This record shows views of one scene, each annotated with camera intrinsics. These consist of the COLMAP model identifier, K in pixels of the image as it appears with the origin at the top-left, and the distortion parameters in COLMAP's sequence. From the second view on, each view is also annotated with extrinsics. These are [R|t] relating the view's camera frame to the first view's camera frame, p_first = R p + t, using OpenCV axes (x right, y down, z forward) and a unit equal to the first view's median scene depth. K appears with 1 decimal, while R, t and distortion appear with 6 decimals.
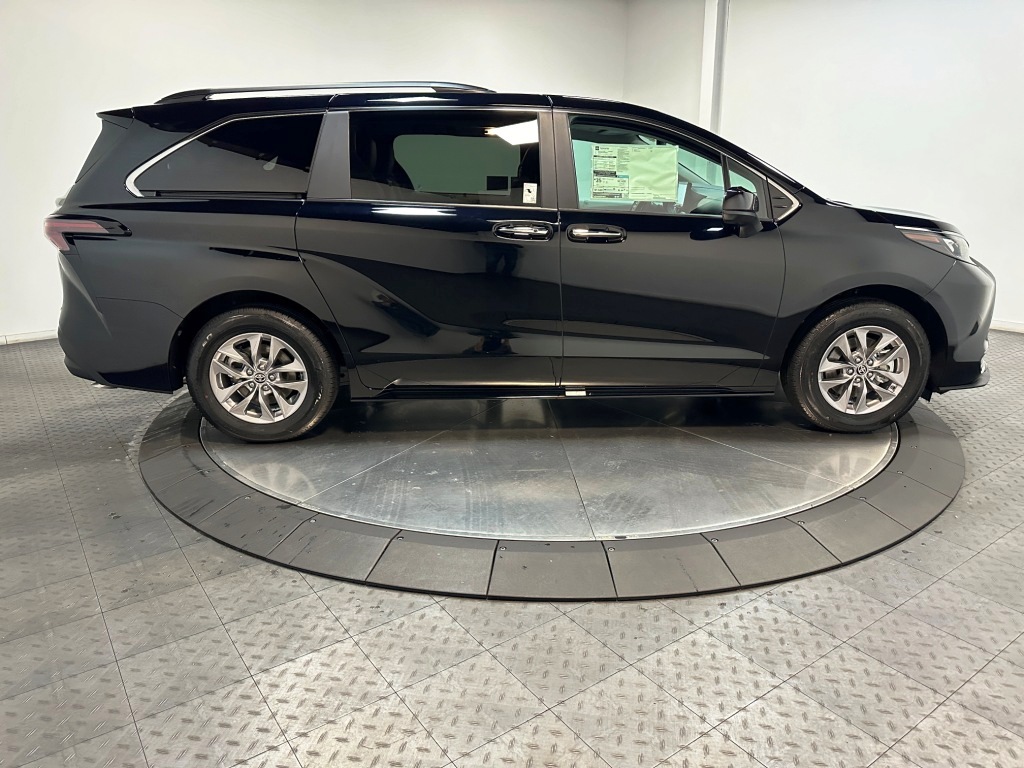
lens RADIAL K [[717.7, 0, 512.0], [0, 717.7, 384.0], [0, 0, 1]] dist [0.059582, -0.104359]
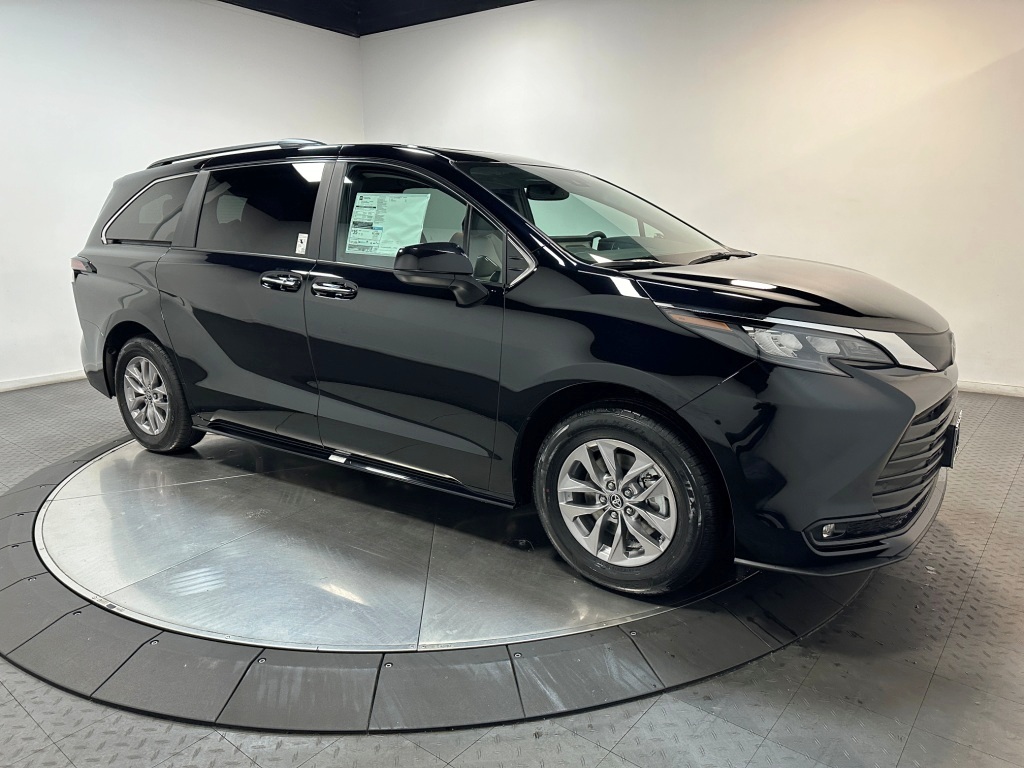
lens RADIAL K [[717.7, 0, 512.0], [0, 717.7, 384.0], [0, 0, 1]] dist [0.059582, -0.104359]
pose [[0.825040, 0.129580, -0.550016, 0.811375], [-0.167910, 0.985606, -0.019667, -0.106605], [0.539550, 0.108579, 0.834923, 0.359971]]
